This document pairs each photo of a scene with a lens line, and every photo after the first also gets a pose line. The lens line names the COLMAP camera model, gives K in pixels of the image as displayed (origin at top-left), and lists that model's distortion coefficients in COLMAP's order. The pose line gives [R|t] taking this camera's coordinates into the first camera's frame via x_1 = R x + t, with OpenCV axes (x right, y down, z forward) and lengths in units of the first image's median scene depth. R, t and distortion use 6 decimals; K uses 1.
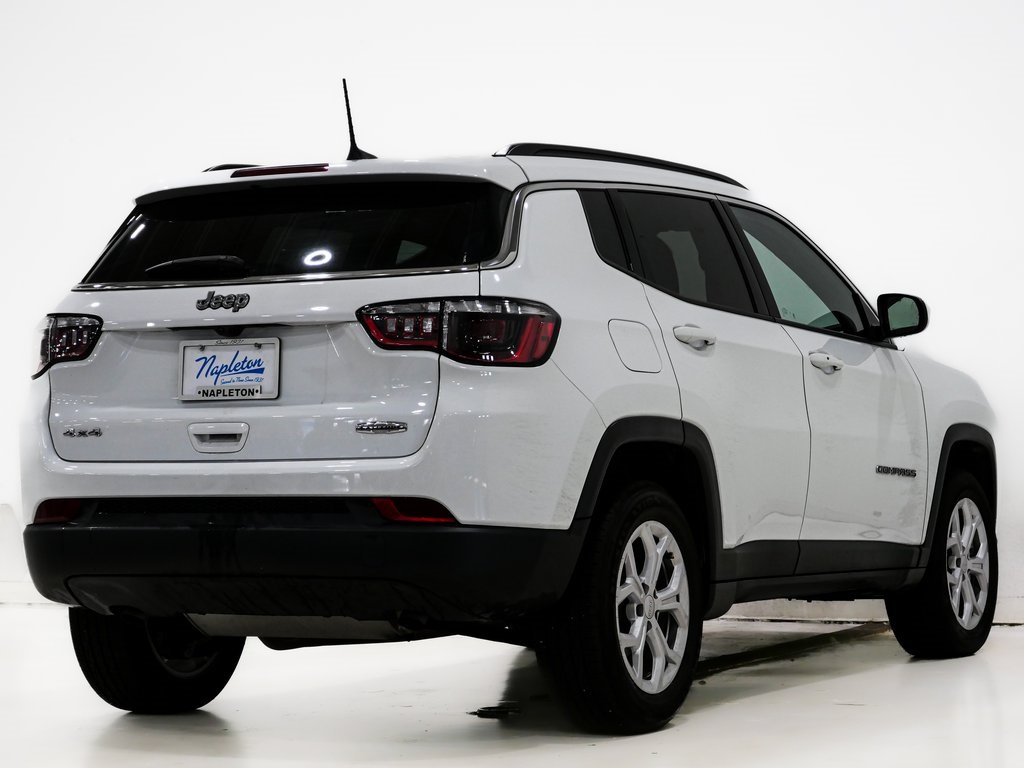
lens RADIAL K [[2756.5, 0, 511.4], [0, 2756.5, 380.4], [0, 0, 1]] dist [-0.125968, 0.000000]
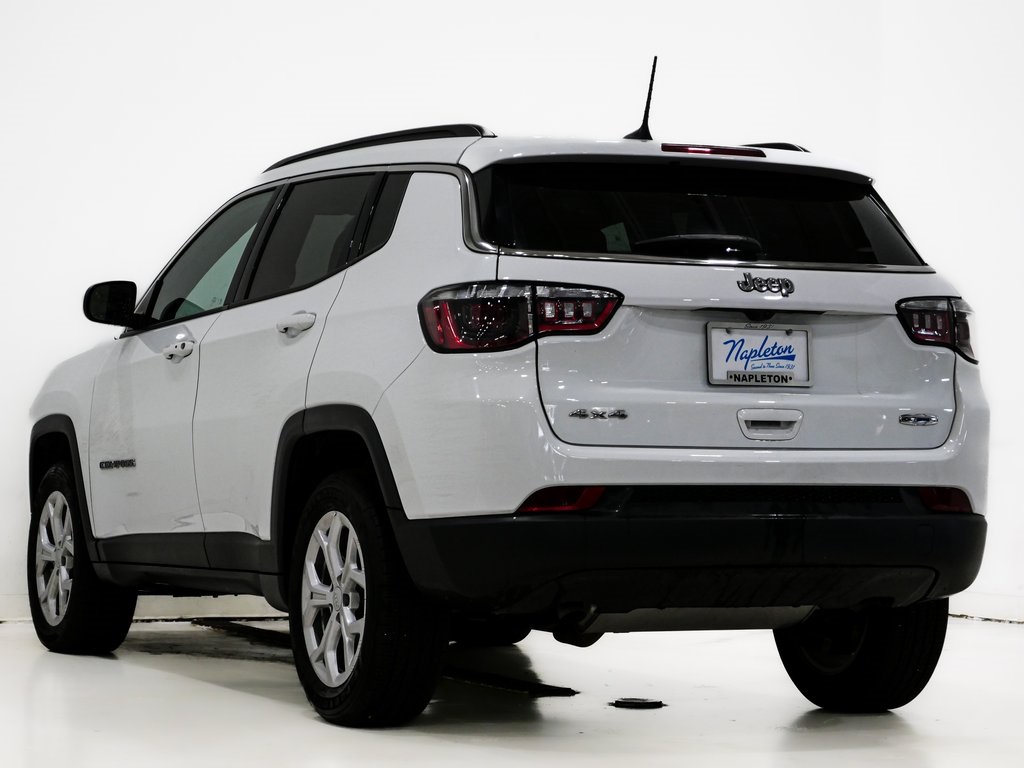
lens RADIAL K [[2850.8, 0, 514.3], [0, 2850.8, 384.1], [0, 0, 1]] dist [0.298450, 0.000000]
pose [[0.602876, 0.035145, 0.797060, -0.962614], [-0.037204, 0.999181, -0.015917, 0.025864], [-0.796967, -0.020058, 0.603690, 0.459196]]
